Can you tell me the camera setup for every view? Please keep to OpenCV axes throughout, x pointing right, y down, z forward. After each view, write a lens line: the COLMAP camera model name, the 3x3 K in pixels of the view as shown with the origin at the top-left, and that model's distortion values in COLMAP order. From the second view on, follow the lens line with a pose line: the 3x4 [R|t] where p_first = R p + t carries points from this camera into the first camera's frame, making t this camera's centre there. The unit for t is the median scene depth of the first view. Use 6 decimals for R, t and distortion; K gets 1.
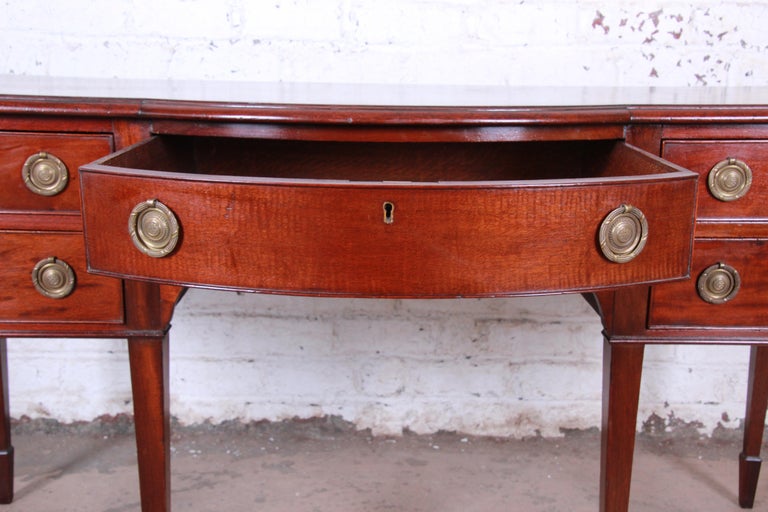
lens RADIAL K [[807.6, 0, 386.3], [0, 807.6, 278.3], [0, 0, 1]] dist [0.009286, 0.210120]
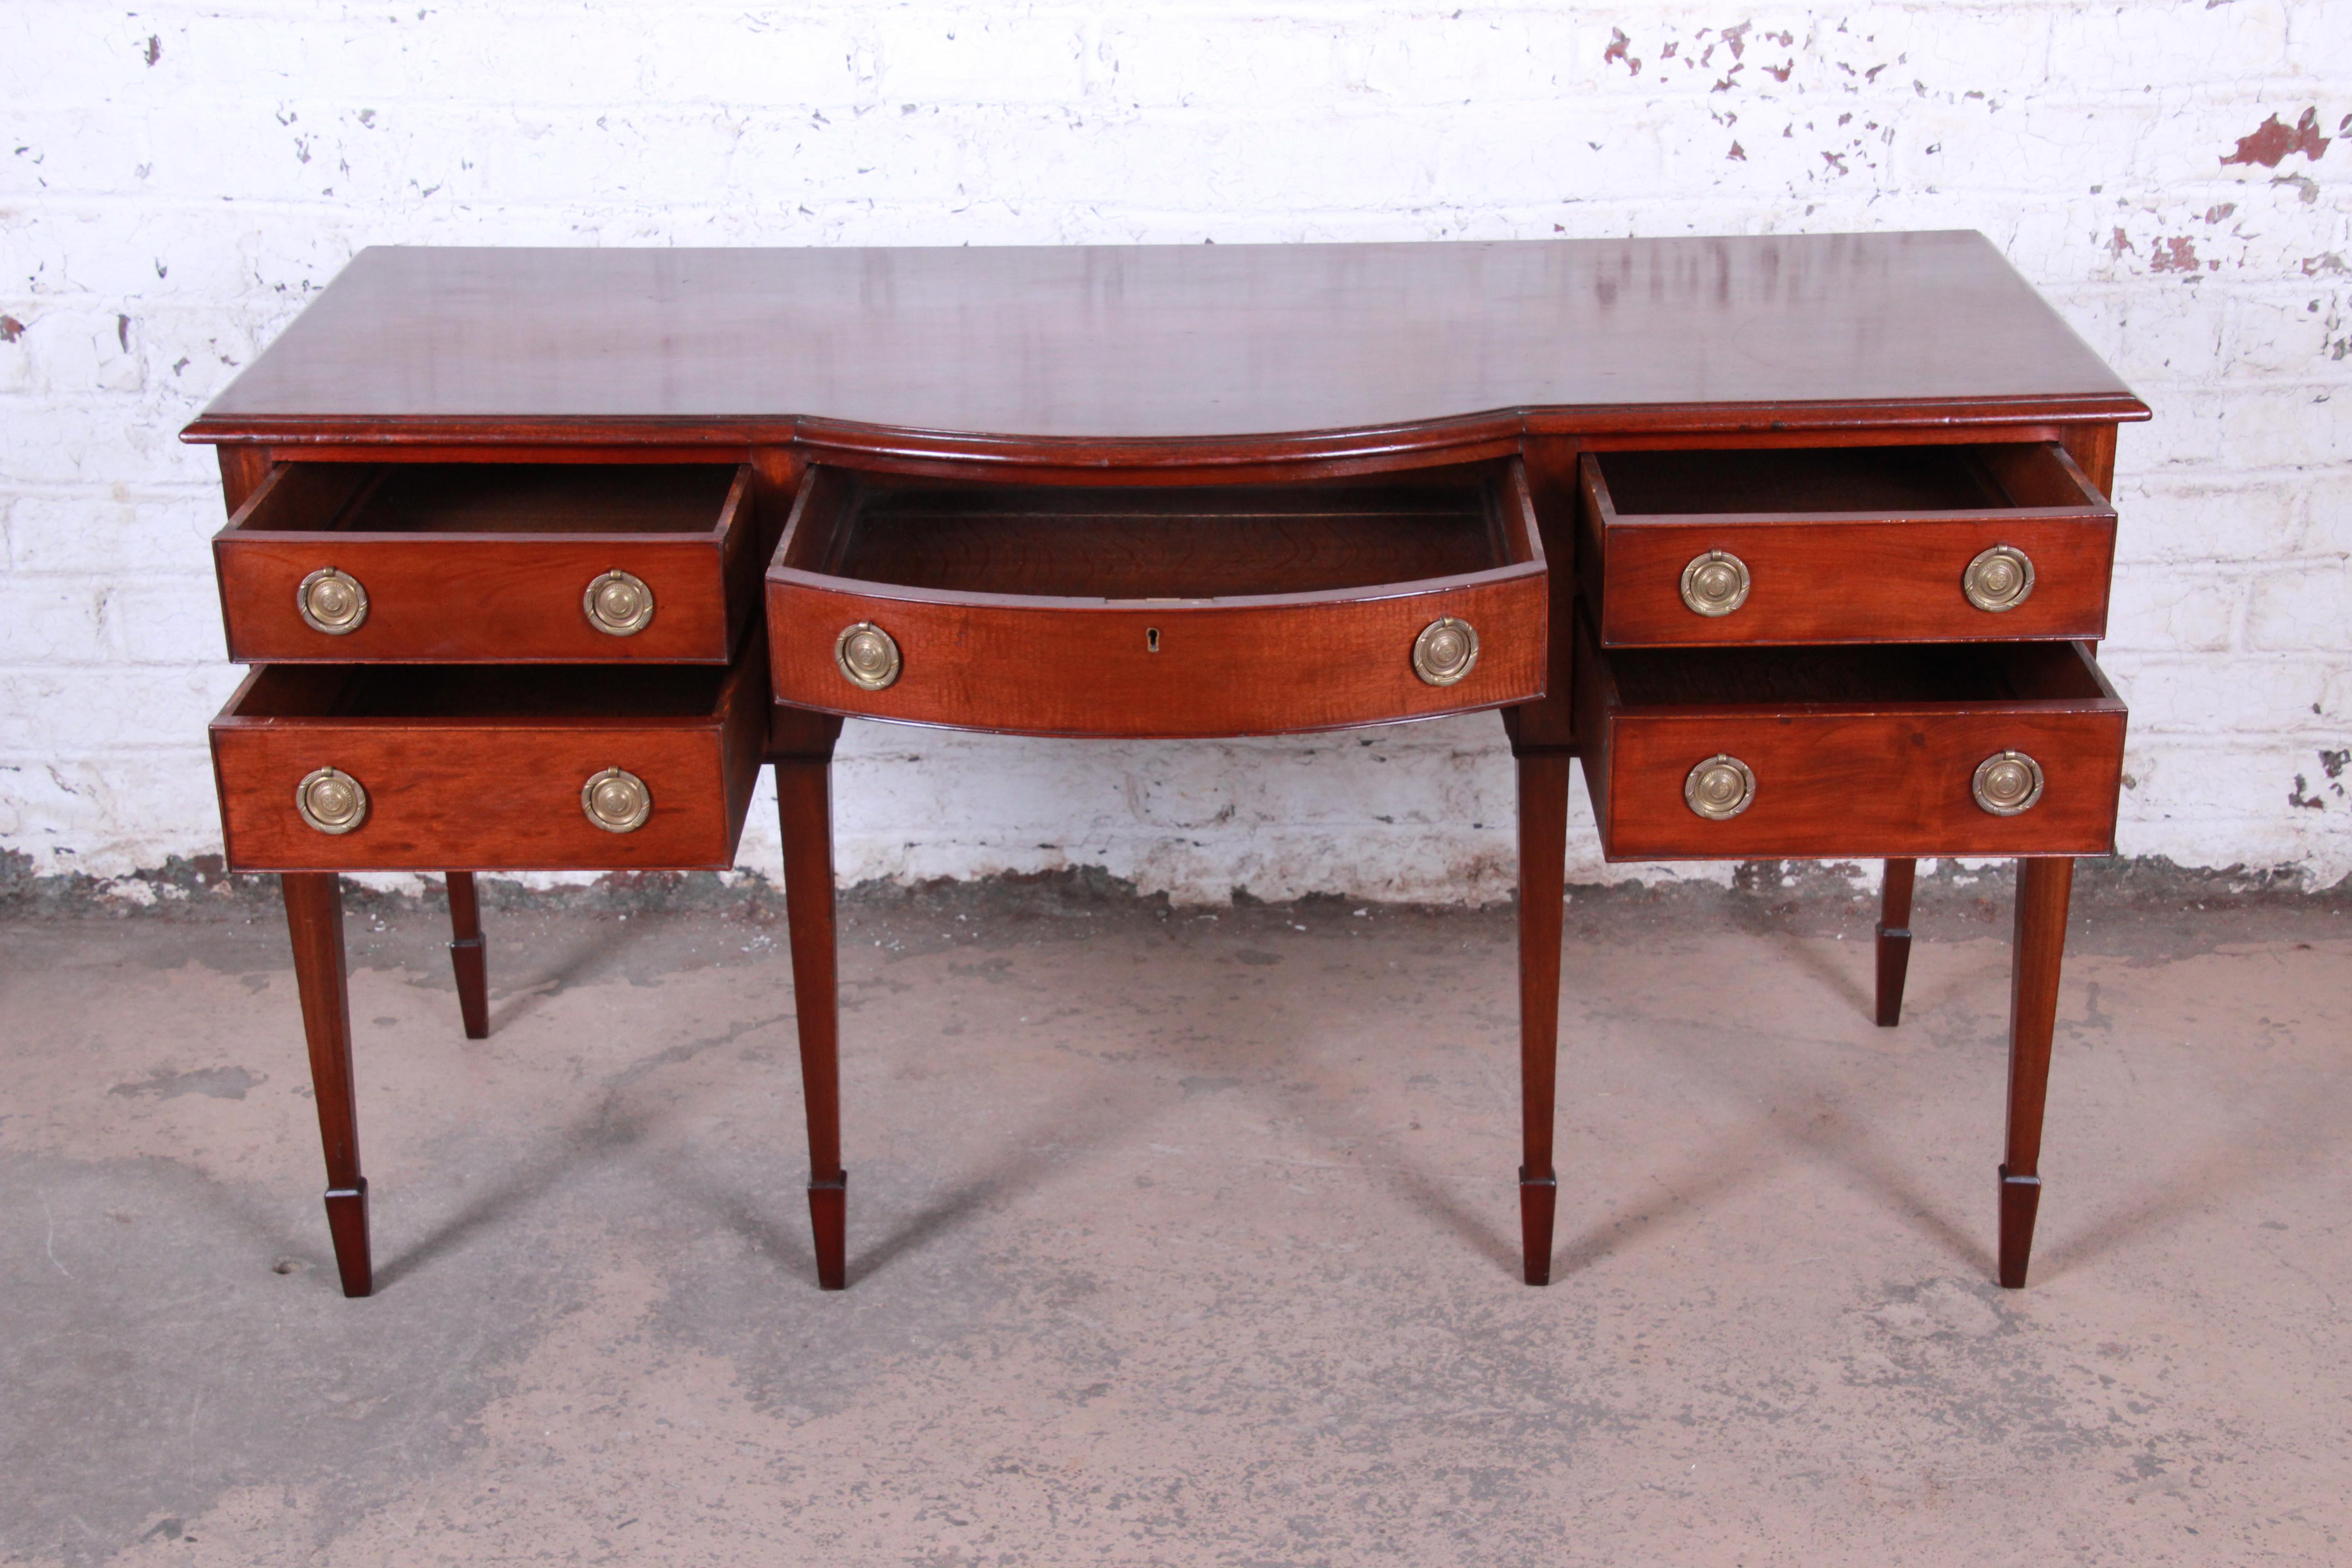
lens RADIAL K [[2473.4, 0, 1183.2], [0, 2473.4, 852.4], [0, 0, 1]] dist [0.009286, 0.210120]
pose [[0.999572, -0.017348, -0.023571, 0.027246], [0.021052, 0.985682, 0.167298, -0.088134], [0.020331, -0.167723, 0.985625, -0.470720]]
